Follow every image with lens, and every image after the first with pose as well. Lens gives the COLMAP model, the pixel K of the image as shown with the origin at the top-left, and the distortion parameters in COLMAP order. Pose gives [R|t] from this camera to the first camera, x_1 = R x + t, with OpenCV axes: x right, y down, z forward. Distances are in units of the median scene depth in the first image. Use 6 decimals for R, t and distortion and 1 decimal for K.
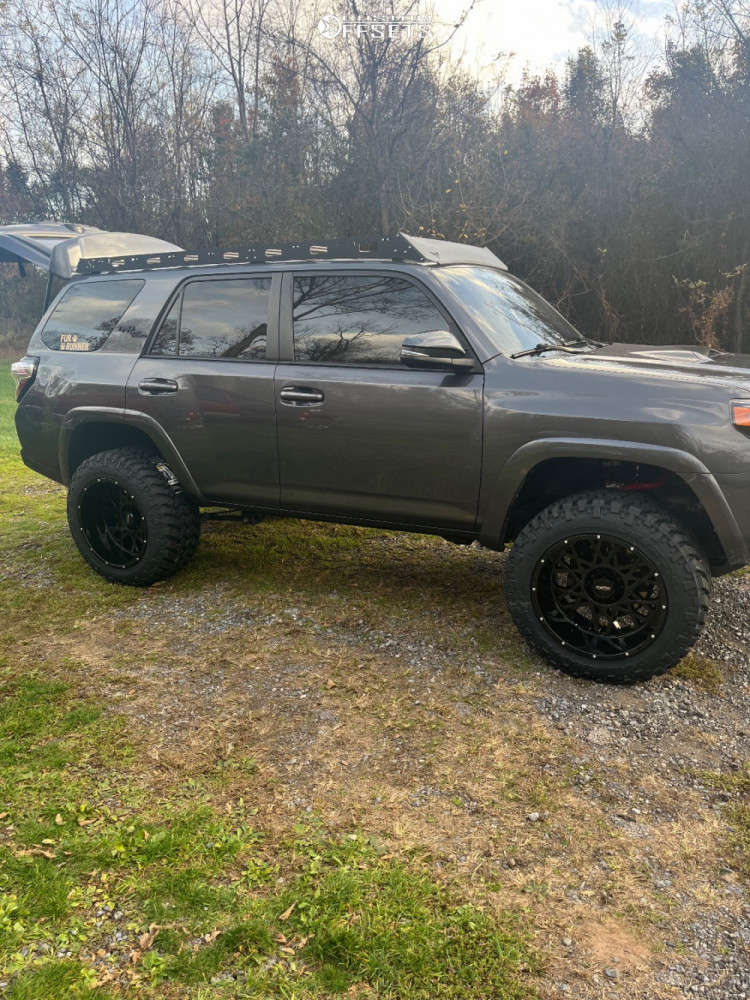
lens RADIAL K [[766.9, 0, 374.2], [0, 766.9, 501.9], [0, 0, 1]] dist [0.071203, -0.092445]
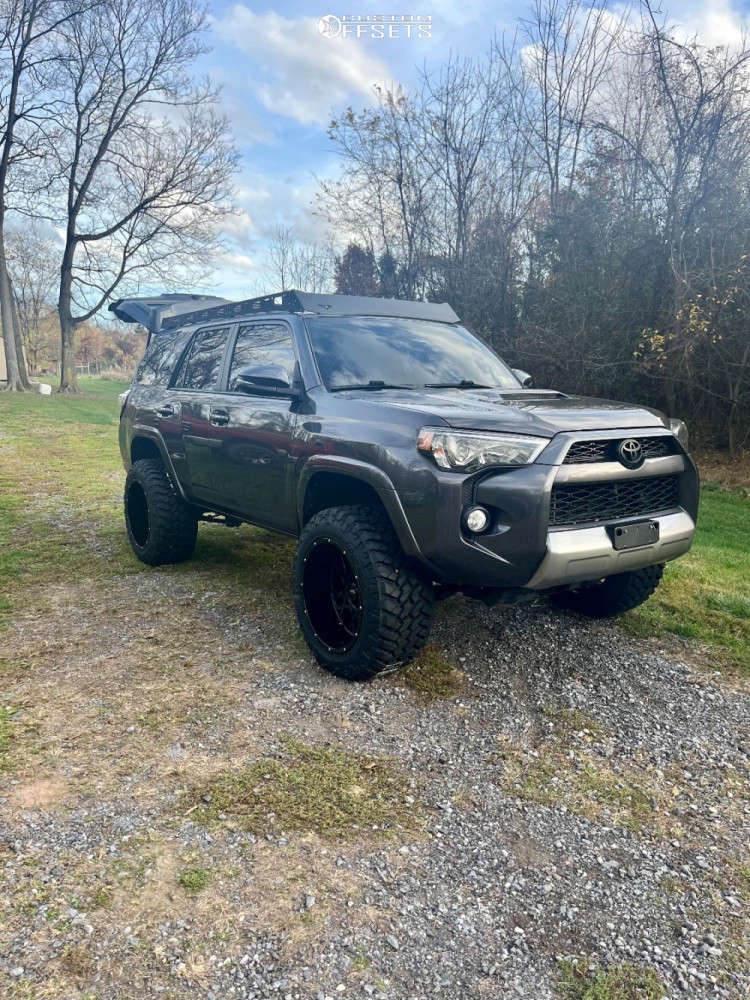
lens RADIAL K [[766.9, 0, 377.0], [0, 766.9, 508.0], [0, 0, 1]] dist [0.071203, -0.092445]
pose [[0.891632, 0.096714, -0.442311, 0.637975], [-0.134166, 0.989481, -0.054102, 0.036734], [0.432426, 0.107582, 0.895229, 0.002822]]
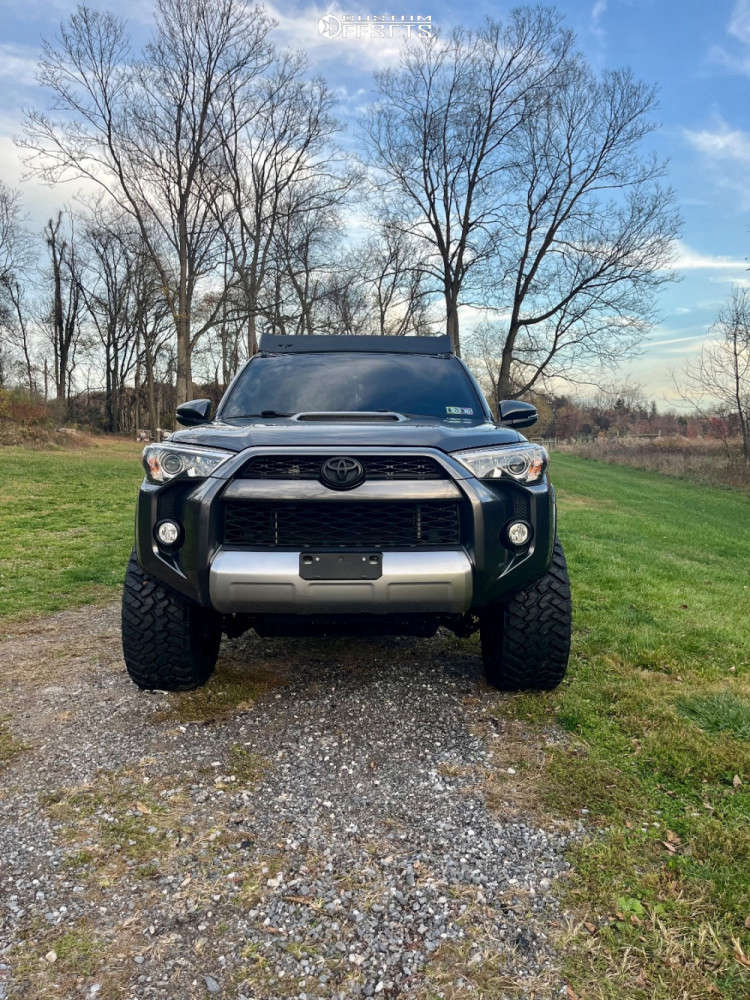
lens RADIAL K [[766.9, 0, 381.4], [0, 766.9, 498.8], [0, 0, 1]] dist [0.071203, -0.092445]
pose [[0.474526, 0.071452, -0.877337, 1.145175], [-0.231571, 0.971725, -0.046111, -0.051553], [0.849235, 0.225047, 0.477655, 0.534009]]
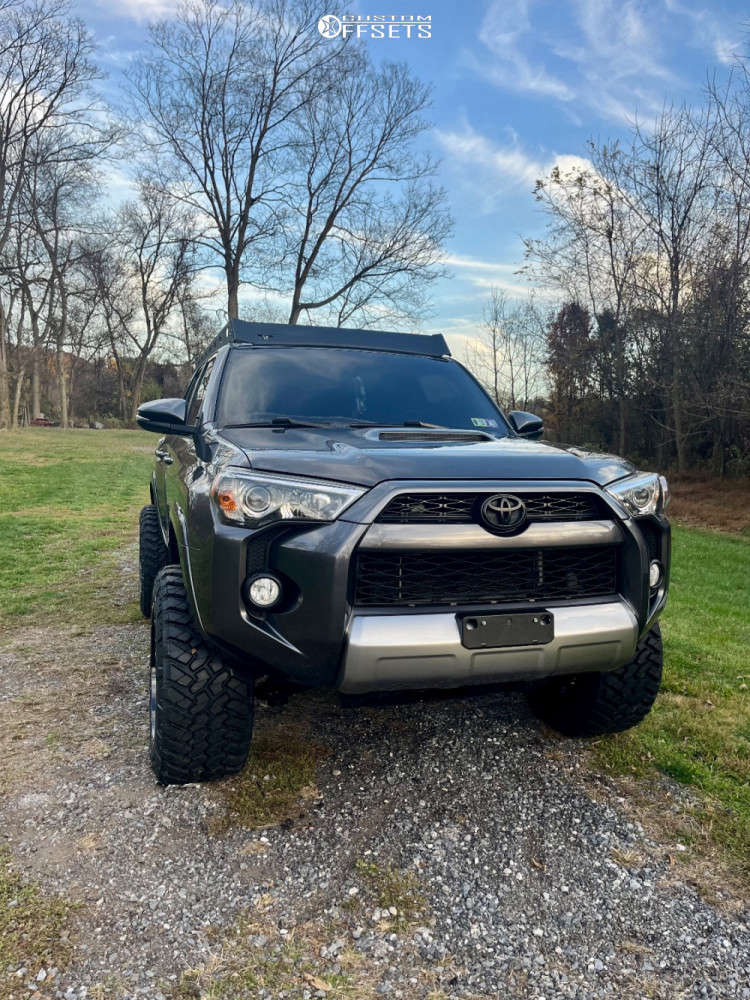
lens RADIAL K [[766.9, 0, 383.4], [0, 766.9, 500.2], [0, 0, 1]] dist [0.071203, -0.092445]
pose [[0.725071, 0.089744, -0.682802, 0.836684], [-0.205611, 0.974462, -0.090262, -0.038595], [0.657264, 0.205838, 0.725006, 0.356349]]
